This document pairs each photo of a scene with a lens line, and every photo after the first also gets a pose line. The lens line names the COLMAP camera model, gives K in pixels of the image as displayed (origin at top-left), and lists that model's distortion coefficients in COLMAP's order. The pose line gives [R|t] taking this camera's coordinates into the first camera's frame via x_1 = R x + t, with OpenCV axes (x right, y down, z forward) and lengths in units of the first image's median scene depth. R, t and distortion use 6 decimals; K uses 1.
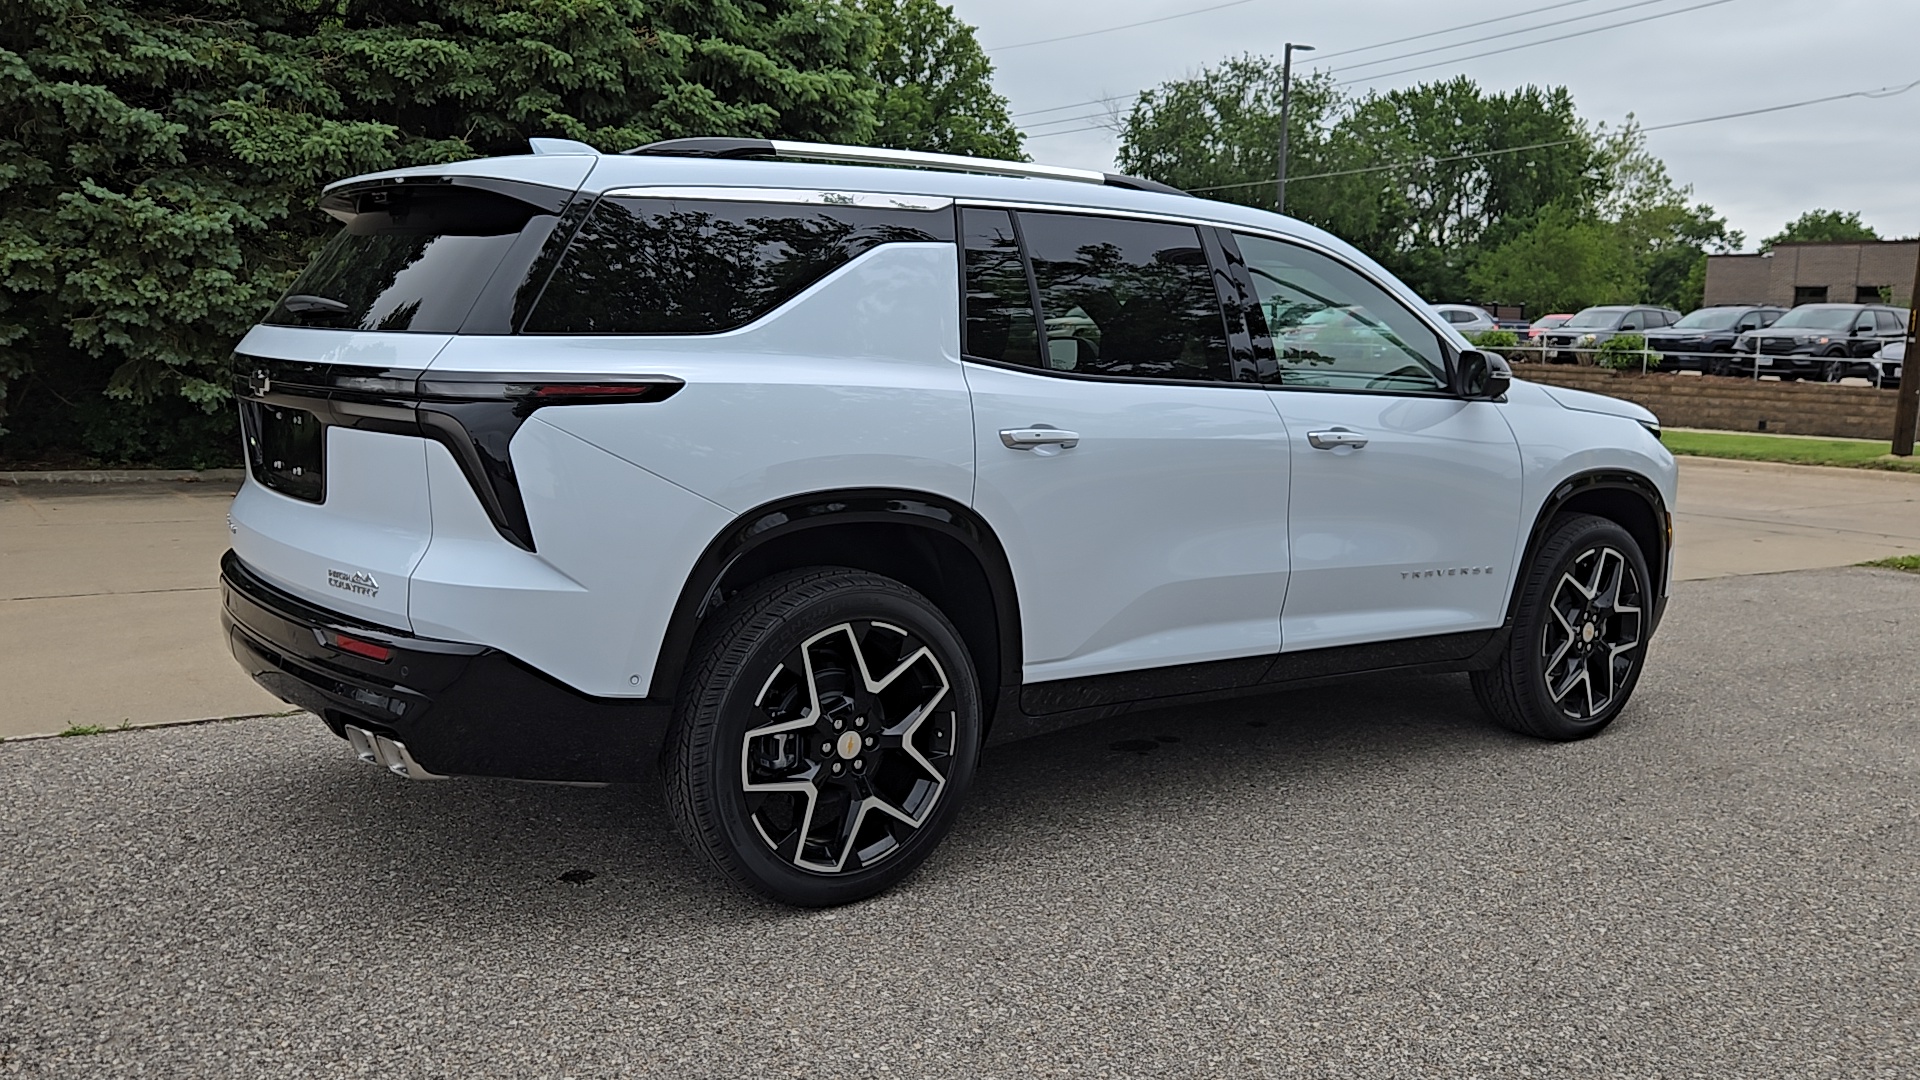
lens RADIAL K [[1596.8, 0, 956.0], [0, 1596.8, 536.9], [0, 0, 1]] dist [0.014724, -0.004442]
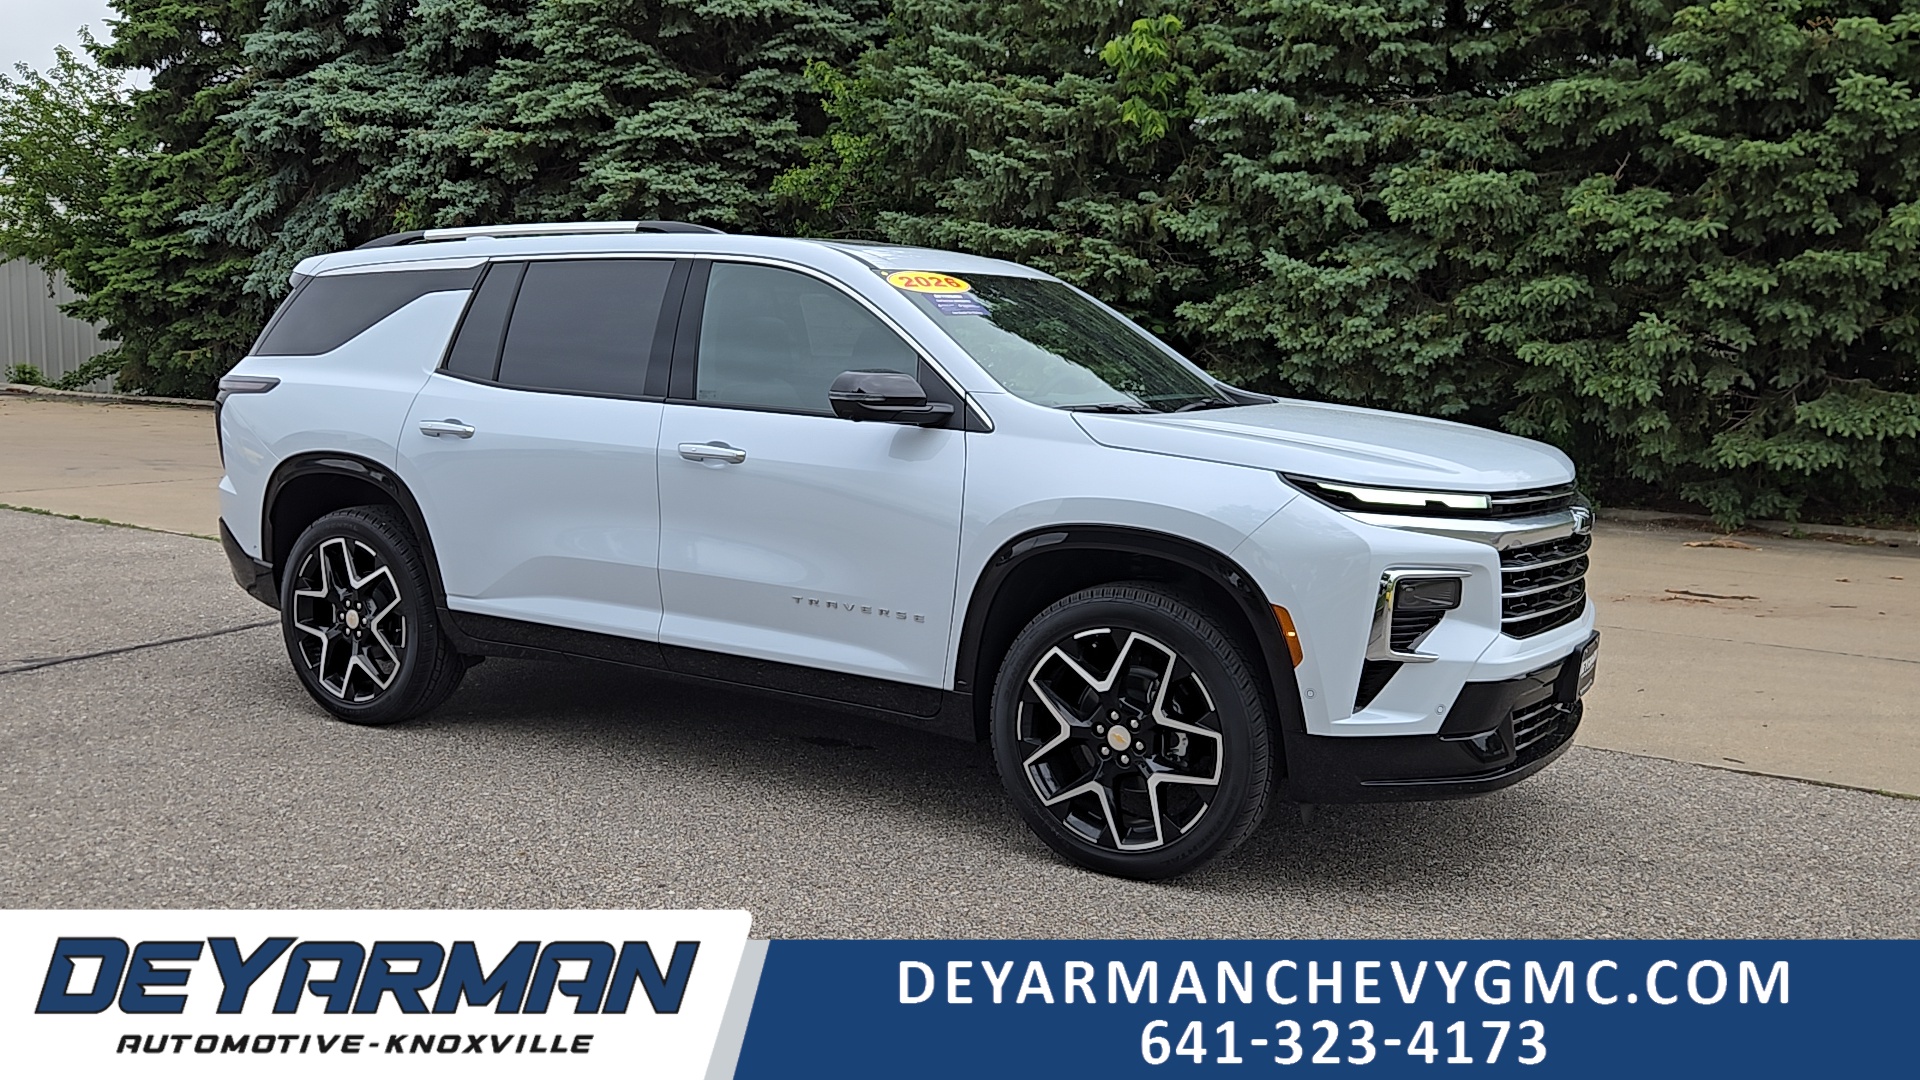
lens RADIAL K [[1596.8, 0, 956.0], [0, 1596.8, 536.9], [0, 0, 1]] dist [0.014724, -0.004442]
pose [[0.385579, 0.092500, -0.918026, 1.512578], [-0.121198, 0.991419, 0.048991, -0.091744], [0.914680, 0.092373, 0.393481, 0.879747]]
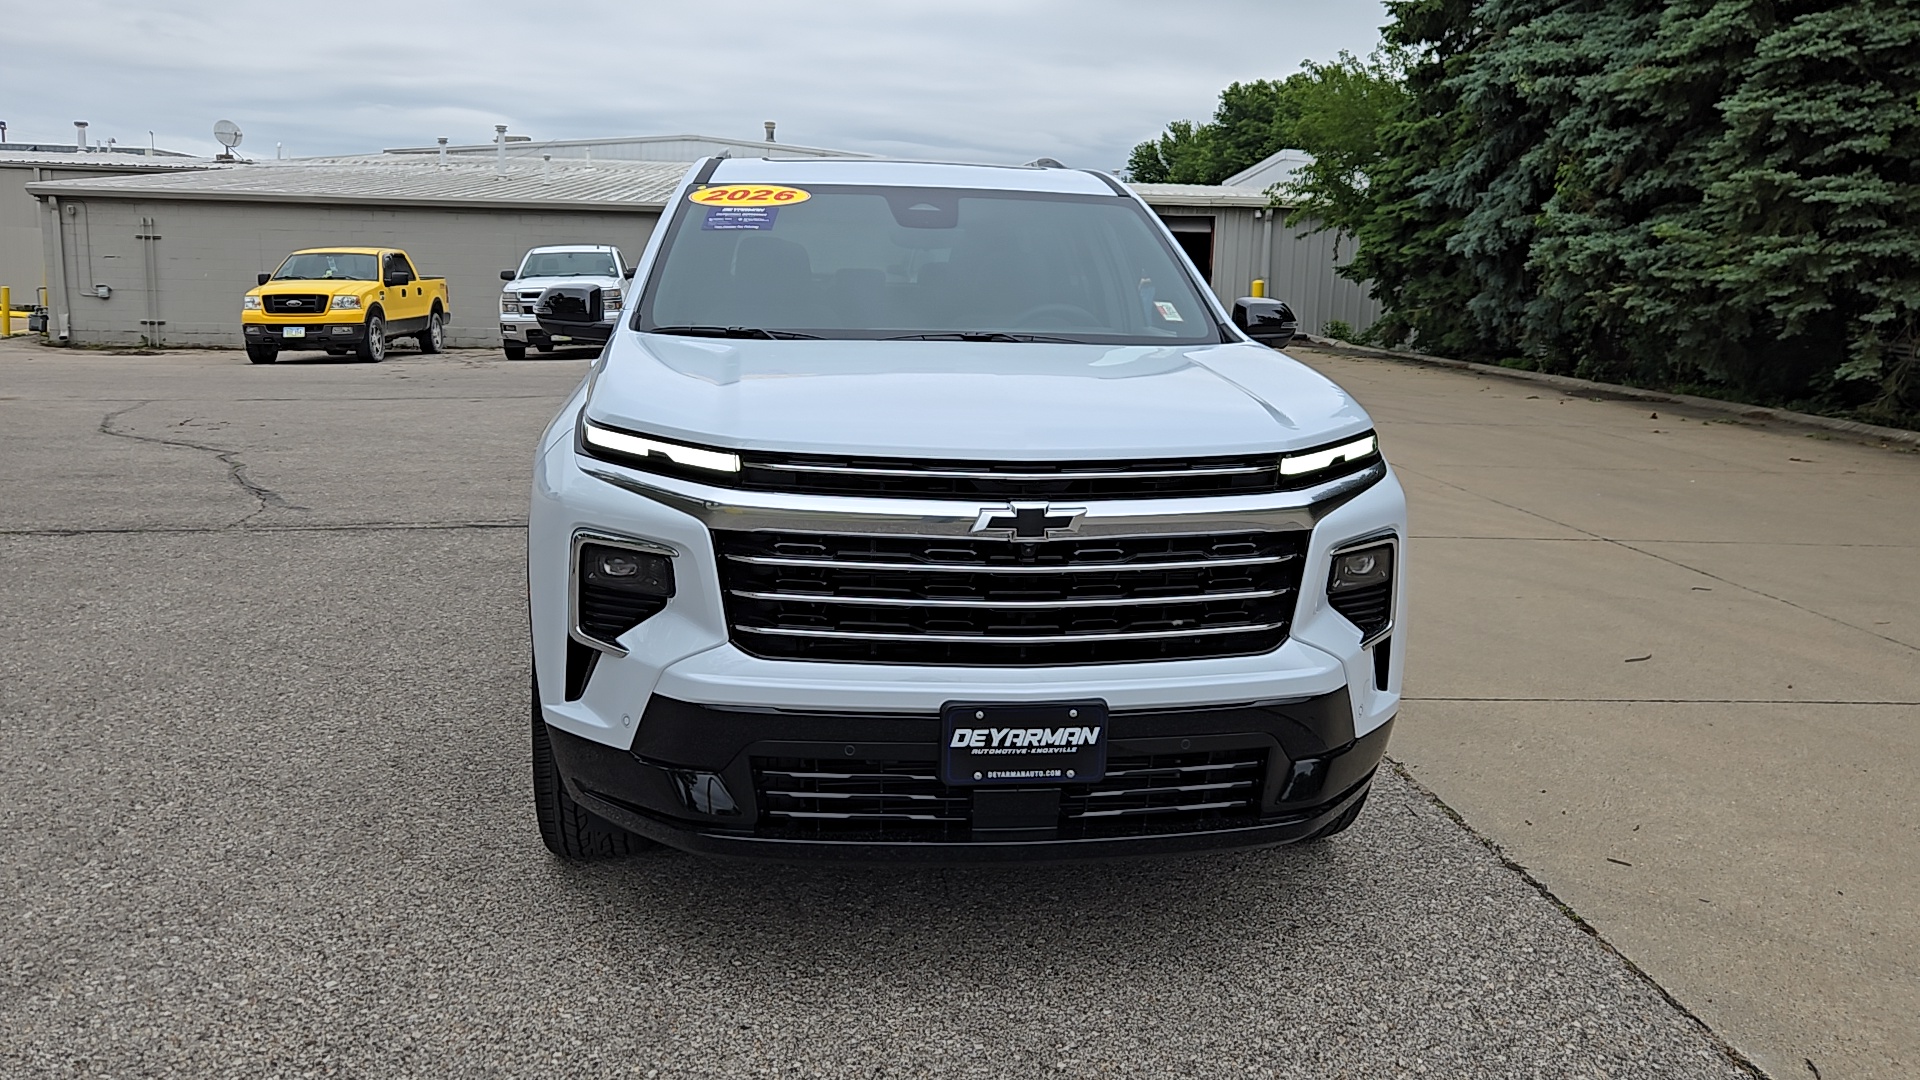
lens RADIAL K [[1596.8, 0, 956.0], [0, 1596.8, 536.9], [0, 0, 1]] dist [0.014724, -0.004442]
pose [[-0.477579, 0.101821, -0.872669, 1.299537], [-0.149994, 0.969231, 0.195174, -0.237025], [0.865691, 0.224106, -0.447612, 2.060181]]
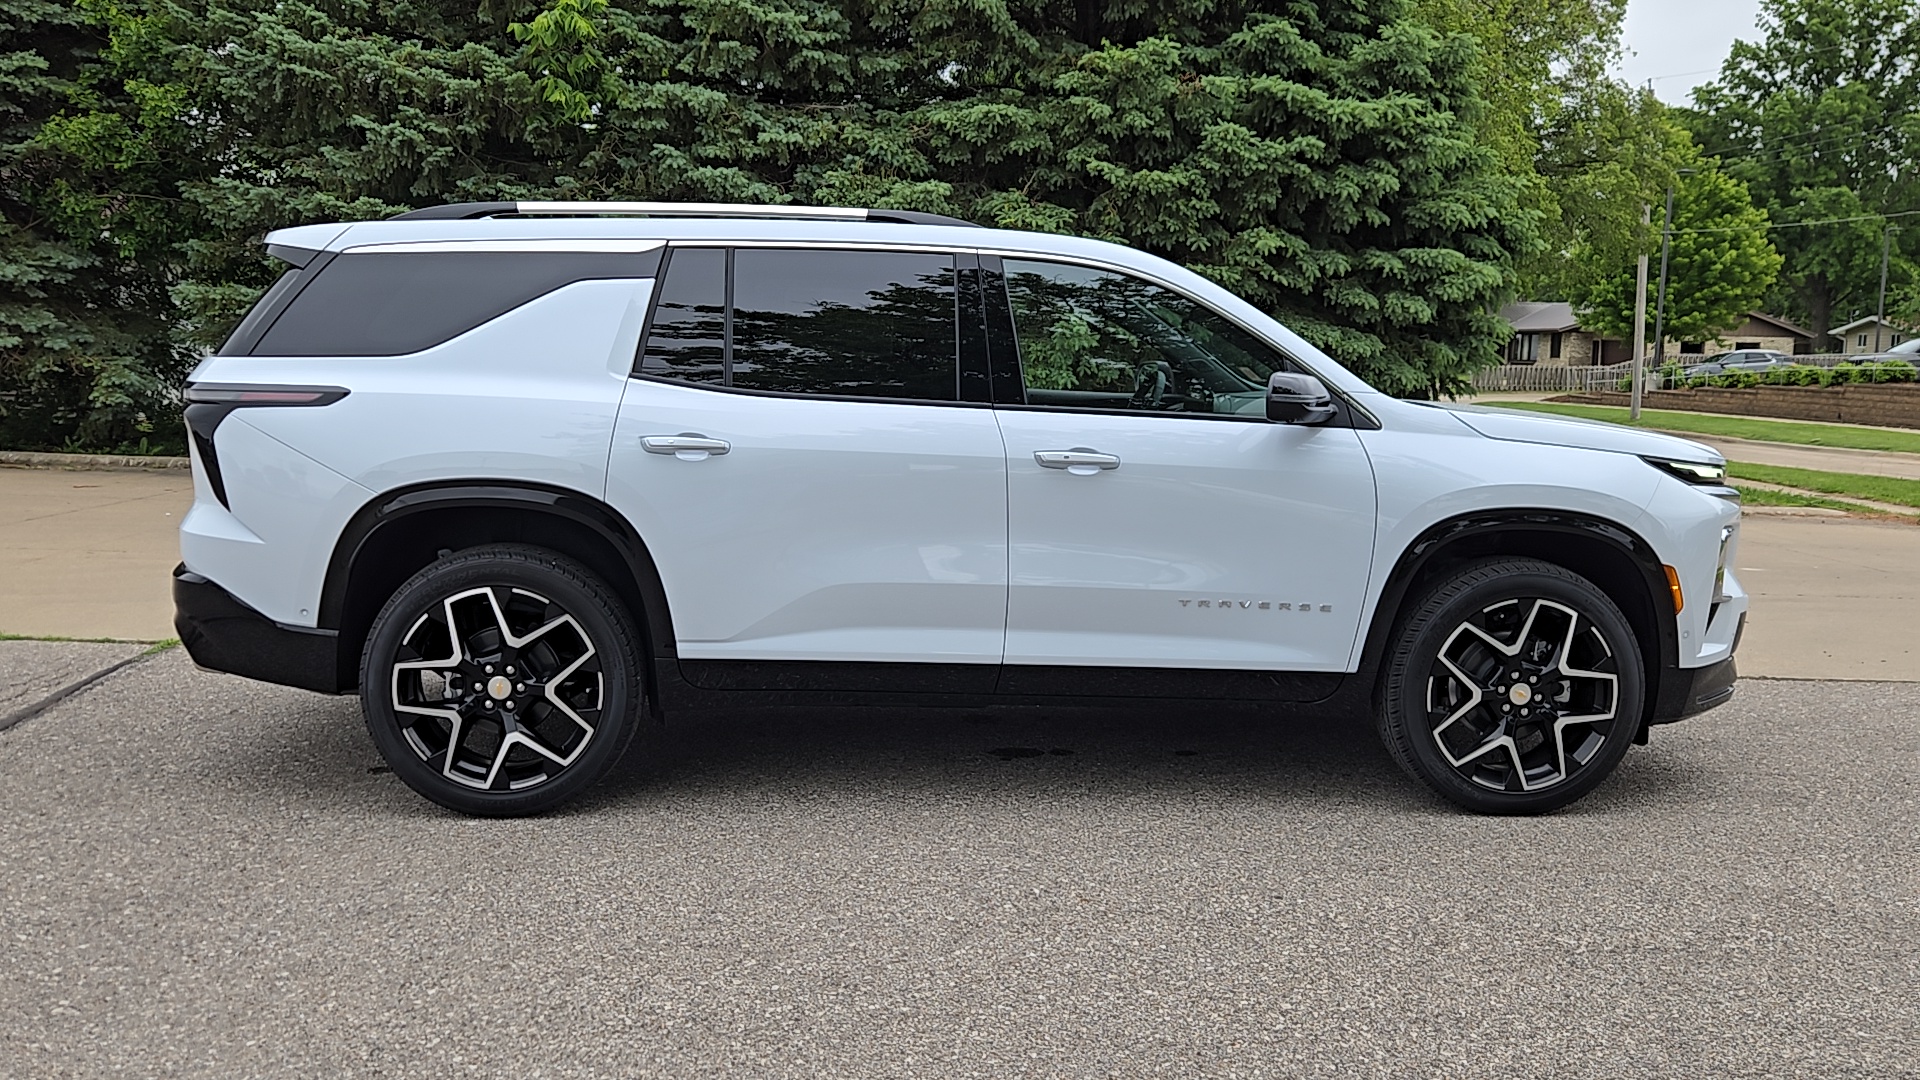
lens RADIAL K [[1596.8, 0, 956.0], [0, 1596.8, 536.9], [0, 0, 1]] dist [0.014724, -0.004442]
pose [[0.846847, 0.054207, -0.529067, 0.844586], [-0.065384, 0.997857, -0.002420, -0.005742], [0.527802, 0.036642, 0.848577, 0.127553]]
